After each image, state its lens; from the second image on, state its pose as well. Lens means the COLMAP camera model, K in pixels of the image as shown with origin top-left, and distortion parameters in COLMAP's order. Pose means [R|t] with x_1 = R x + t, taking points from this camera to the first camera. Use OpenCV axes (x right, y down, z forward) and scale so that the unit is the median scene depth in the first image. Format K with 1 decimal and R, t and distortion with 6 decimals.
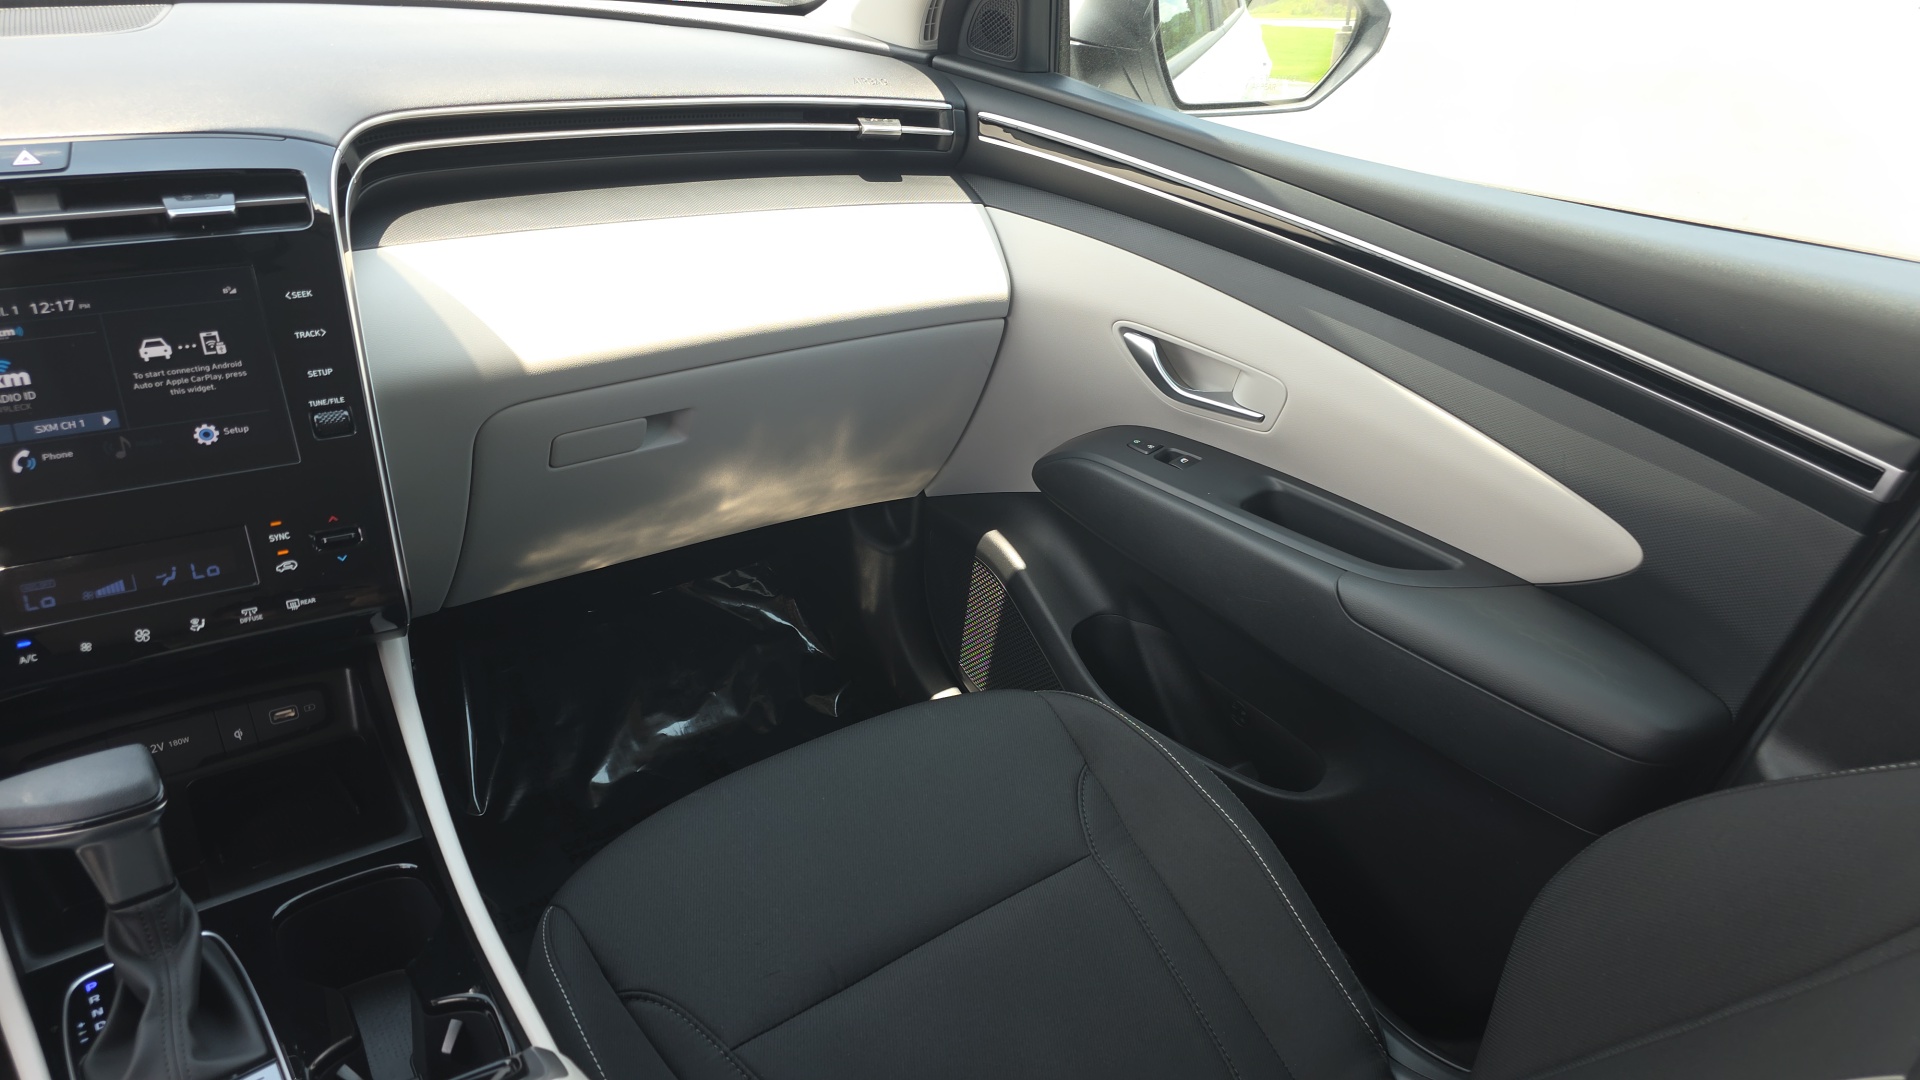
lens RADIAL K [[1306.1, 0, 1002.3], [0, 1306.1, 546.6], [0, 0, 1]] dist [0.047397, -0.043273]
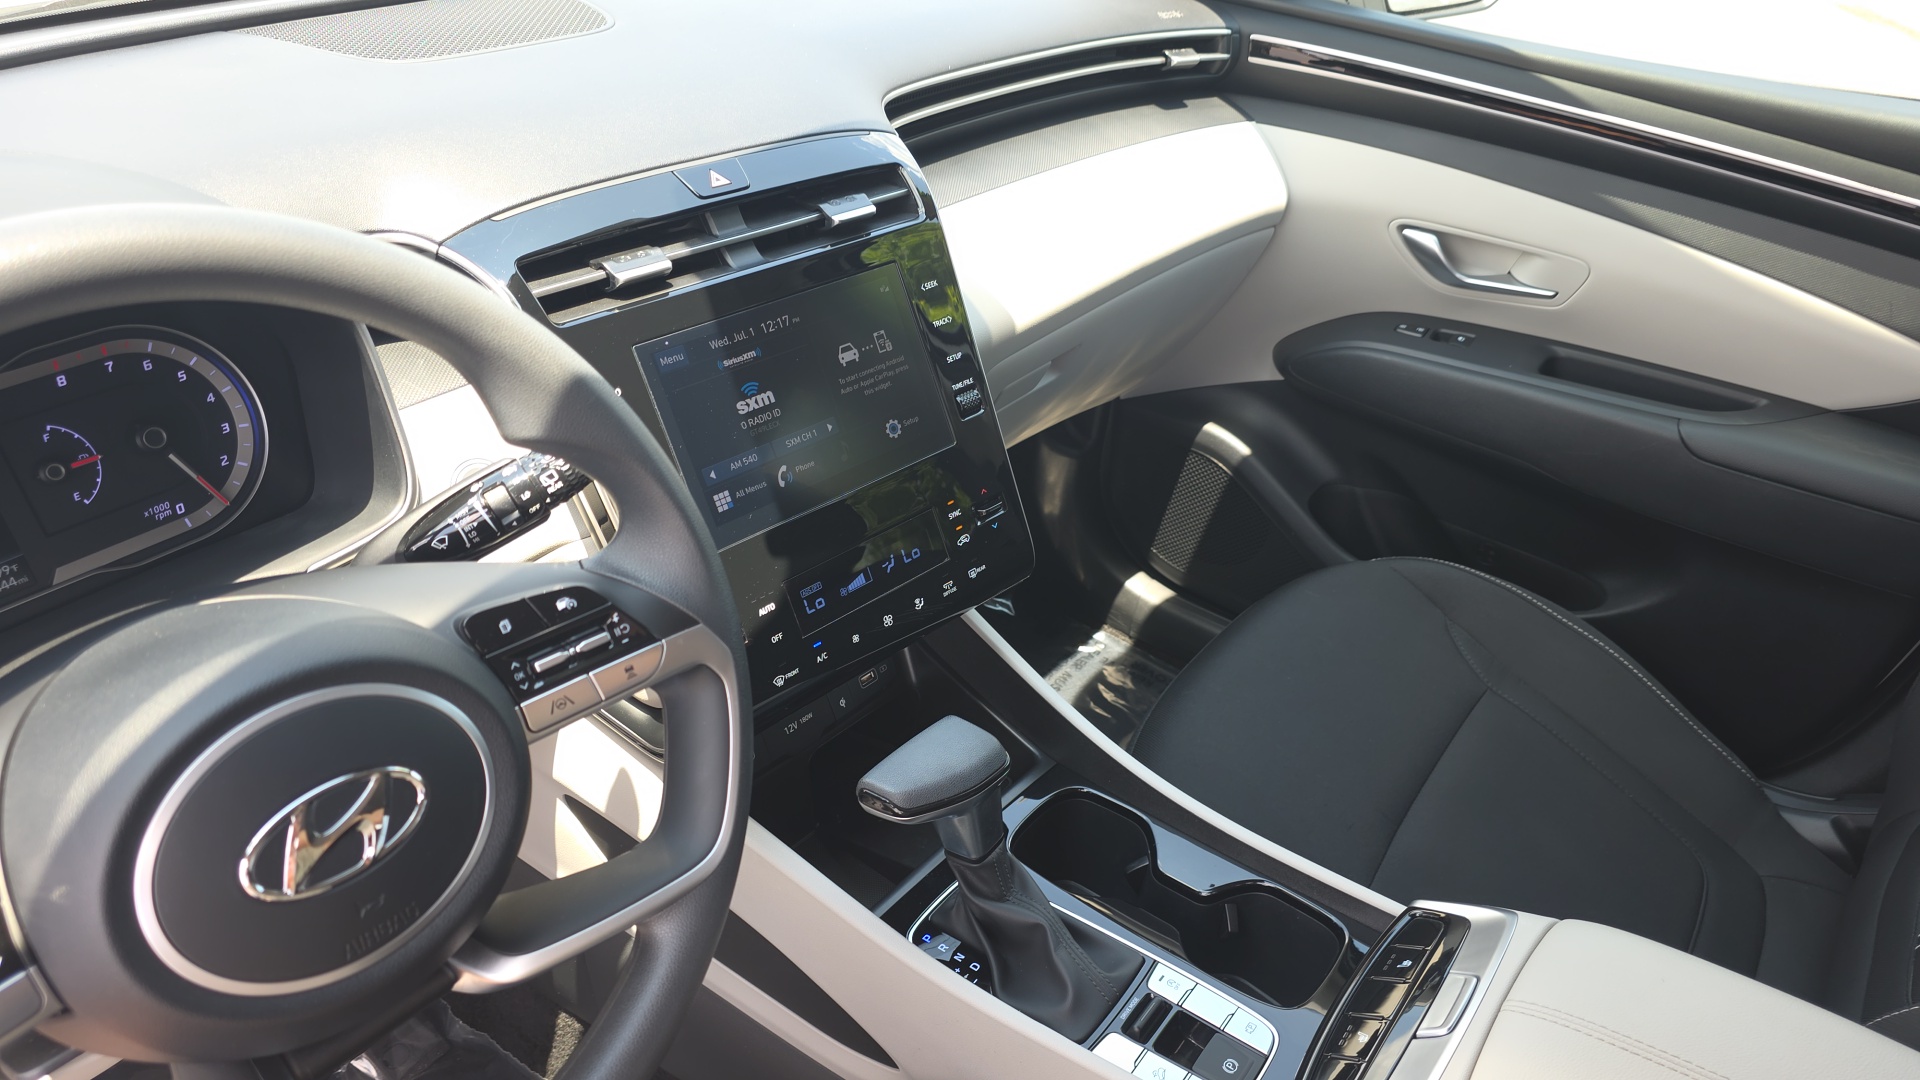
lens RADIAL K [[1299.9, 0, 953.4], [0, 1299.9, 556.2], [0, 0, 1]] dist [0.052254, -0.062761]
pose [[0.968370, -0.147226, 0.201456, -0.781862], [0.125016, 0.985003, 0.118915, -0.101864], [-0.215942, -0.089969, 0.972252, -0.039650]]
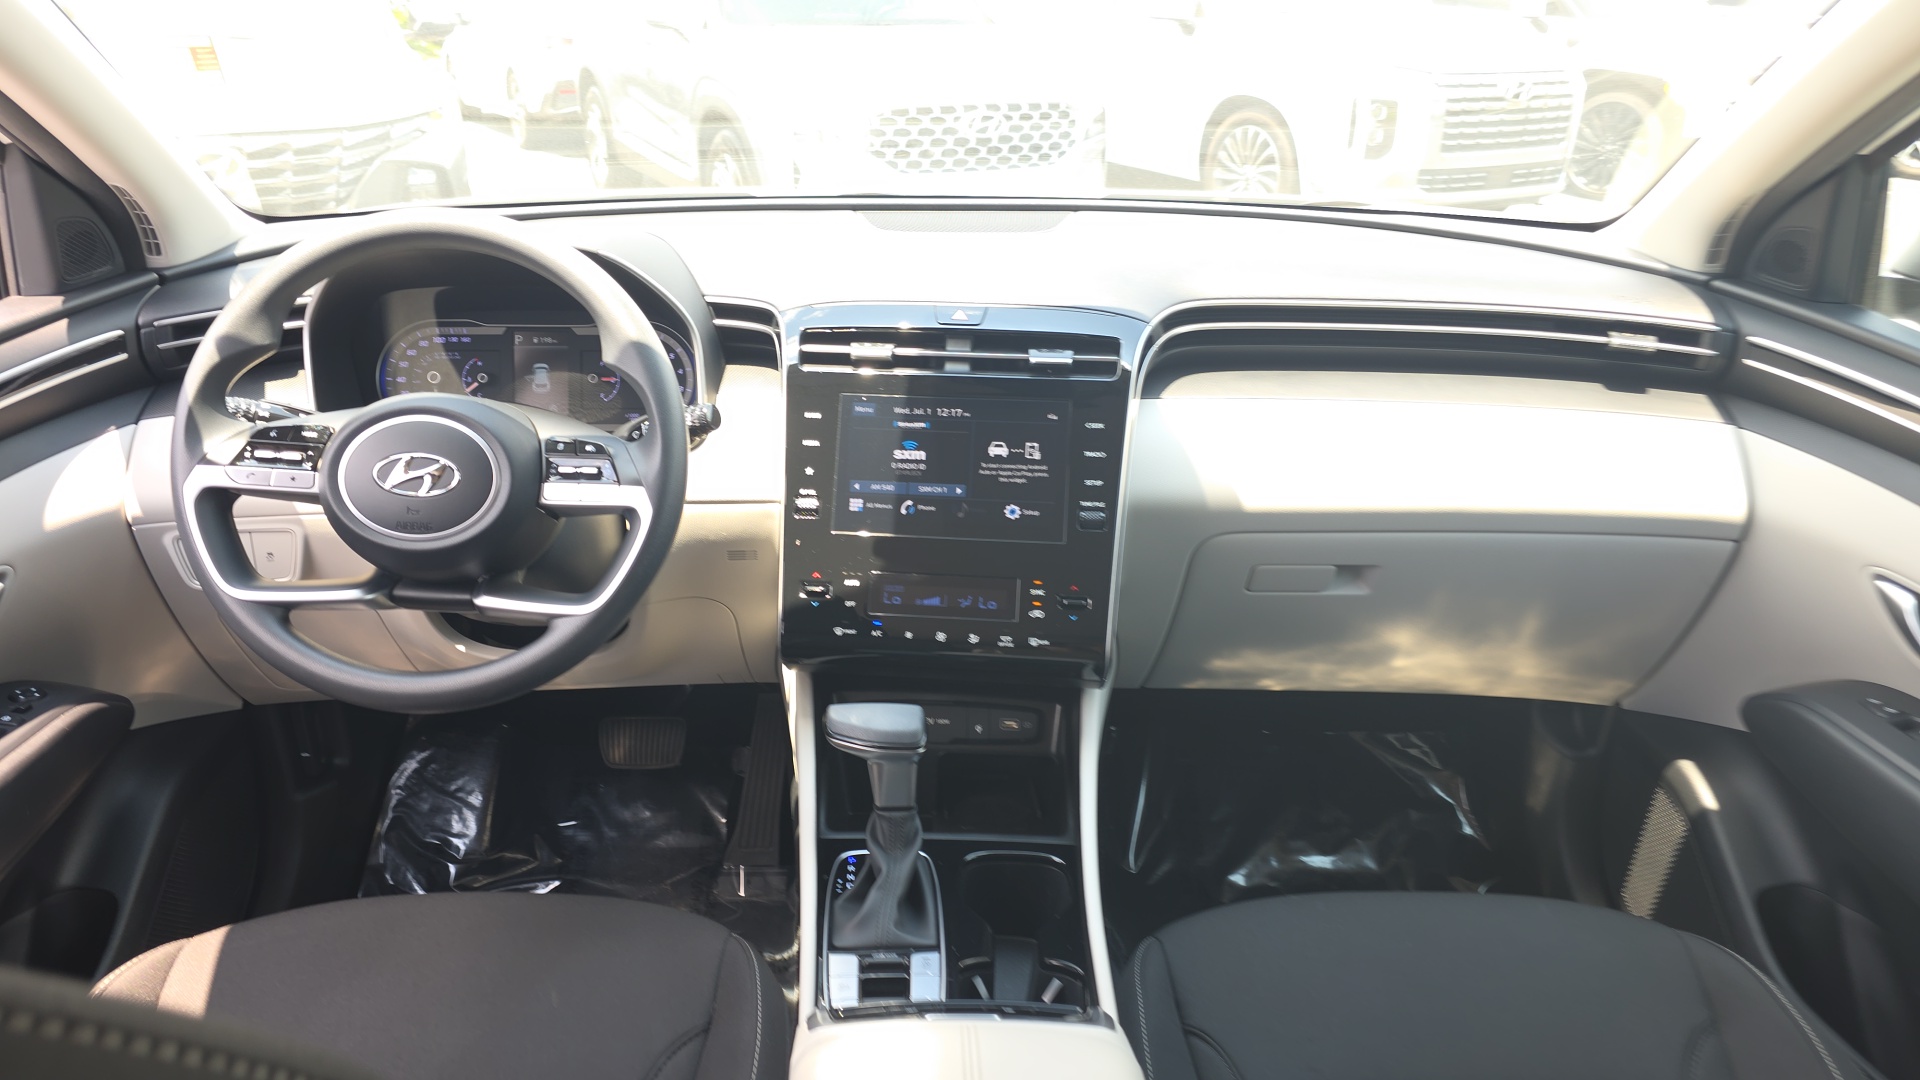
lens RADIAL K [[1293.9, 0, 924.2], [0, 1293.9, 549.4], [0, 0, 1]] dist [0.097830, -0.130867]
pose [[0.792235, 0.188666, -0.580318, 0.140045], [-0.257197, 0.965643, -0.037181, 0.030724], [0.553366, 0.178712, 0.813541, -0.181821]]
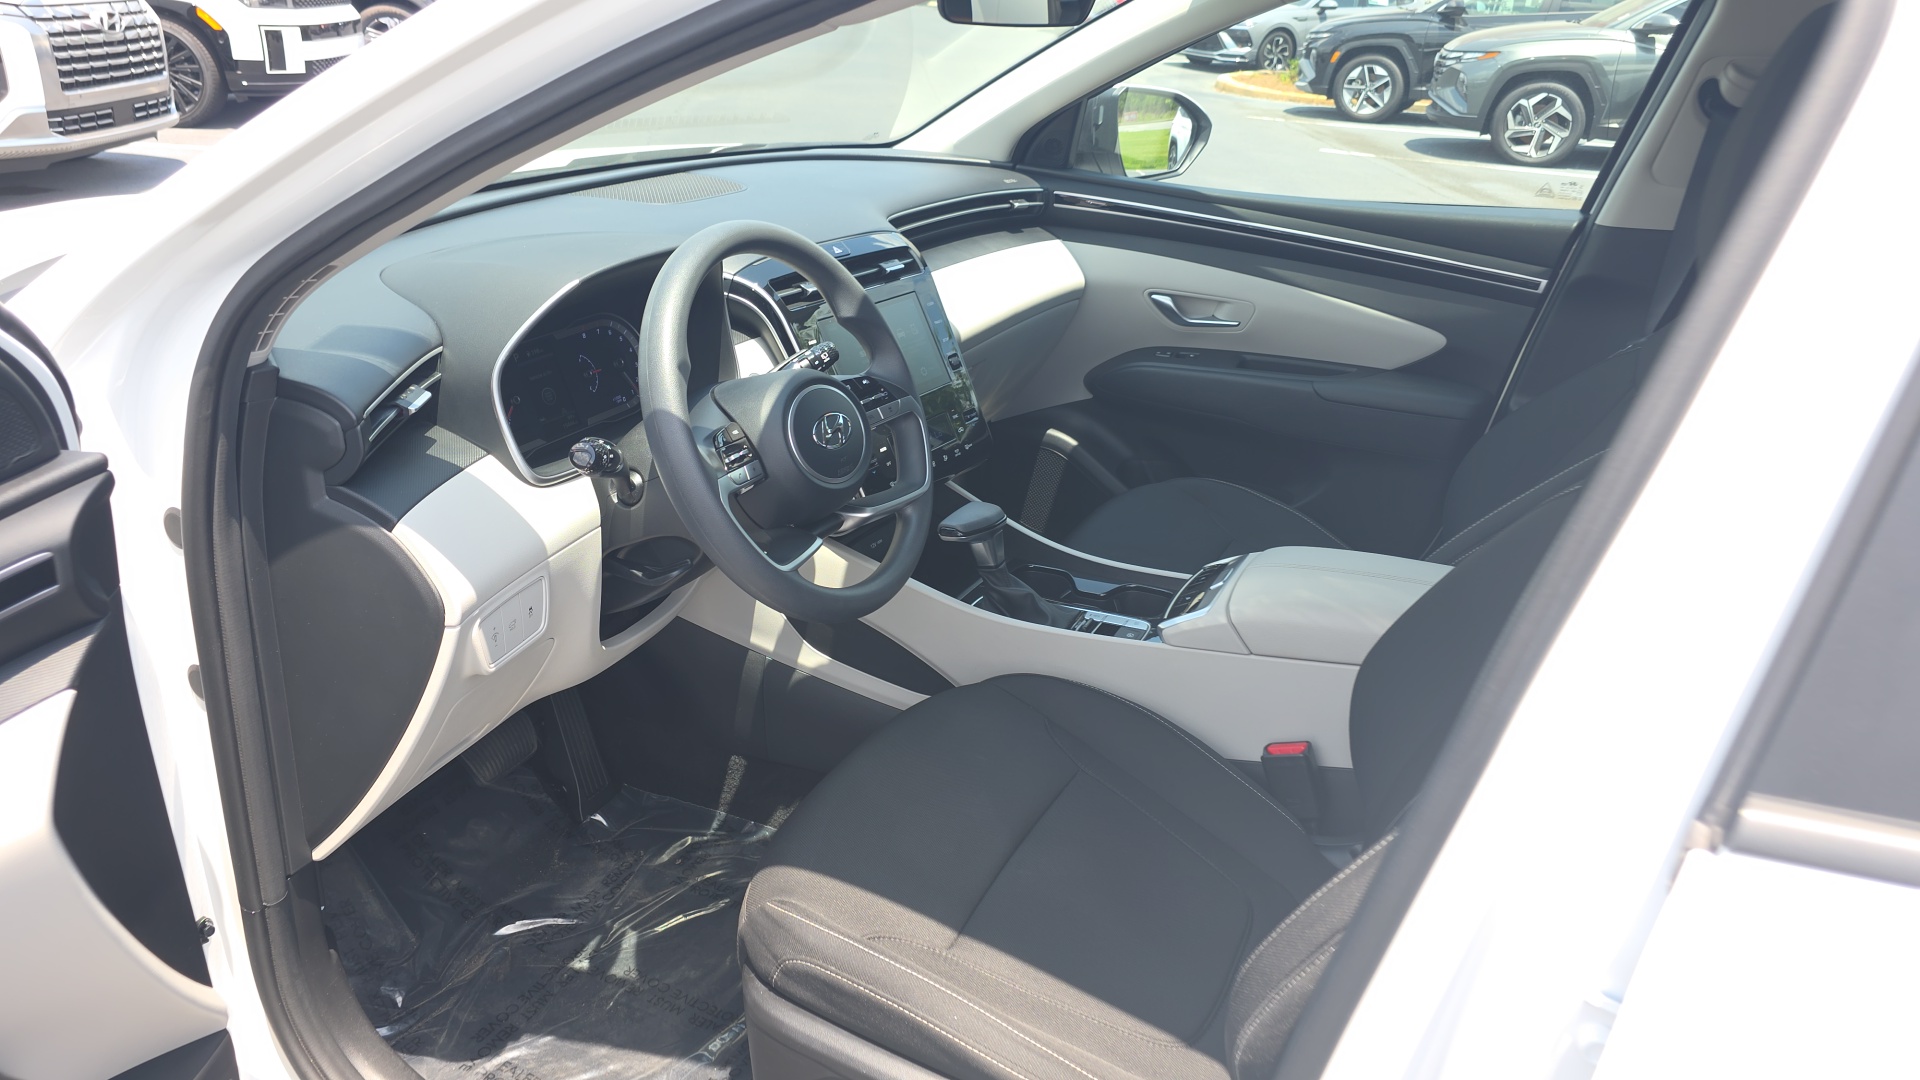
lens RADIAL K [[1299.9, 0, 953.4], [0, 1299.9, 556.2], [0, 0, 1]] dist [0.052254, -0.062761]
pose [[0.902211, -0.195540, 0.384422, -1.414767], [0.211215, 0.977439, 0.001477, 0.210255], [-0.376037, 0.079863, 0.923156, -0.910413]]
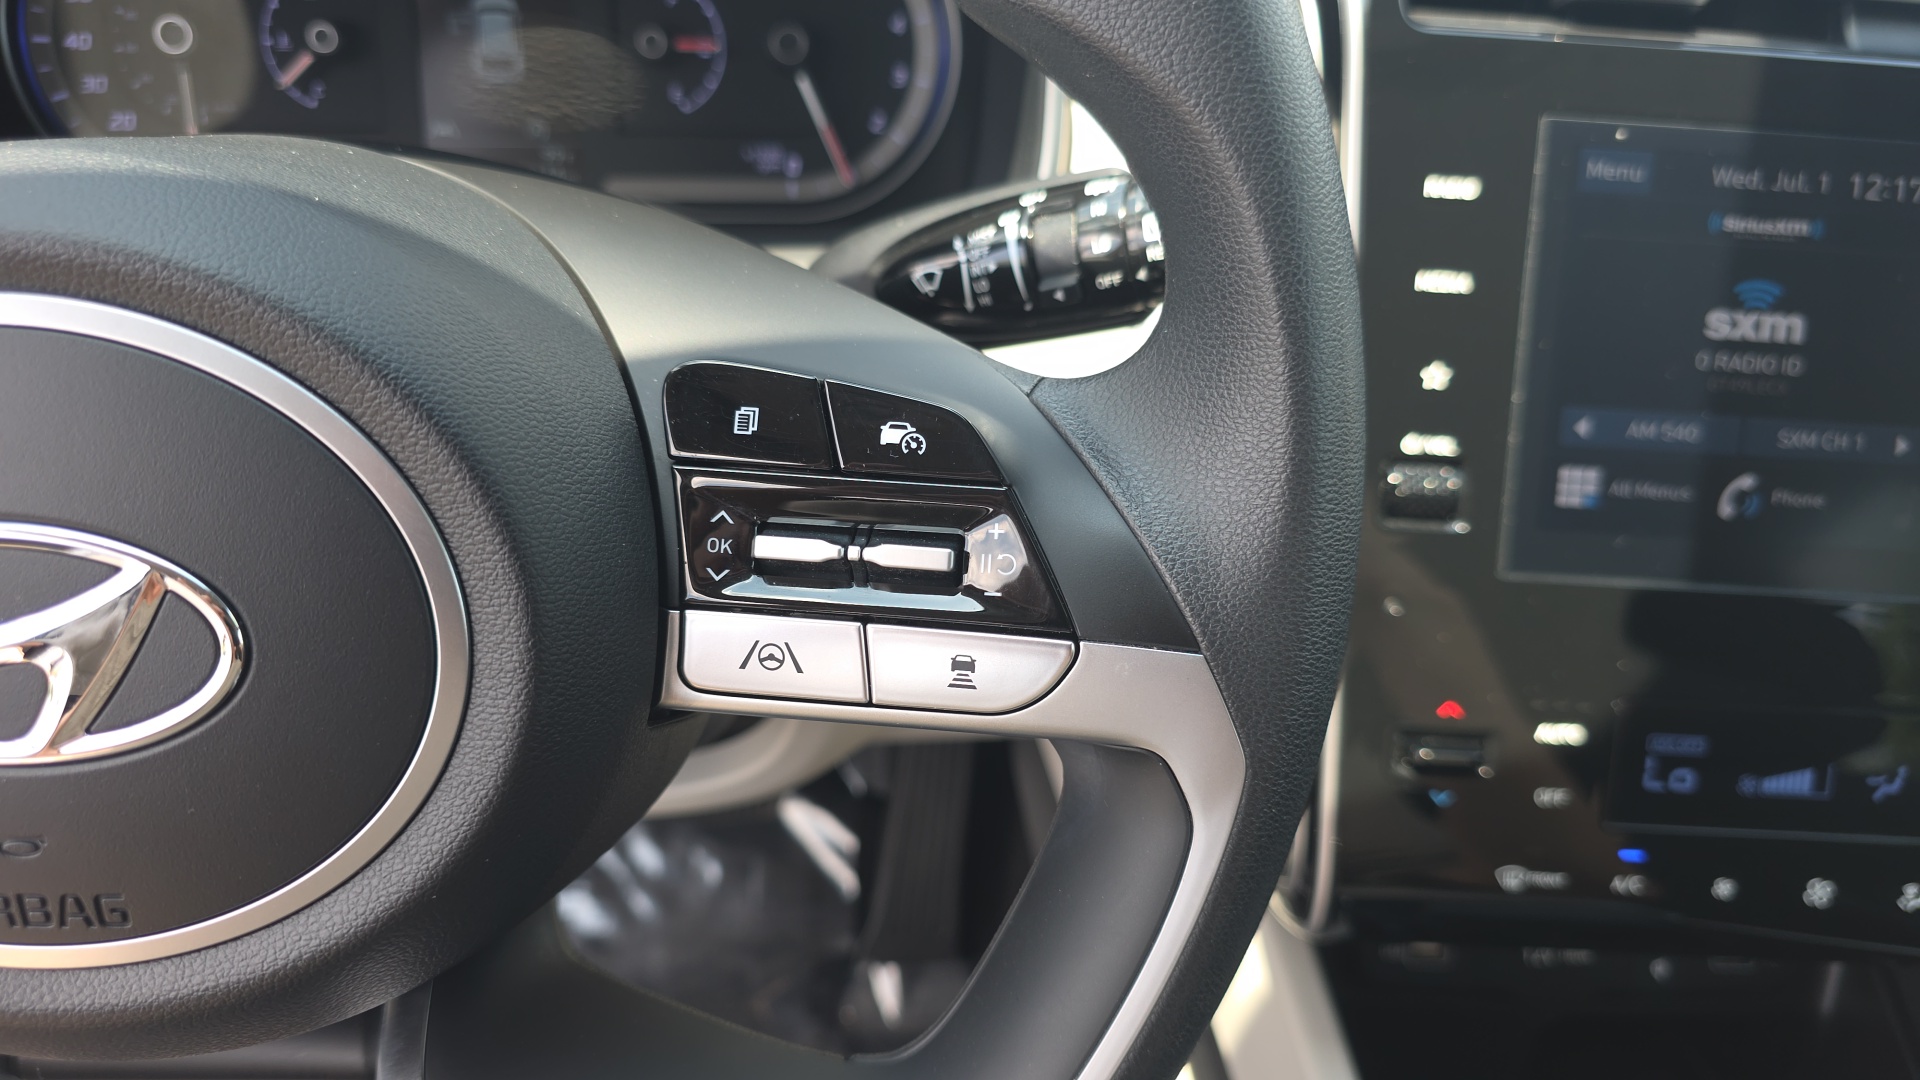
lens RADIAL K [[1378.2, 0, 968.0], [0, 1378.2, 551.0], [0, 0, 1]] dist [0.003325, -0.035045]
pose [[0.840973, 0.306227, -0.446081, -0.705817], [-0.259985, 0.951721, 0.163205, -0.051615], [0.474523, -0.021277, 0.879986, 0.401171]]
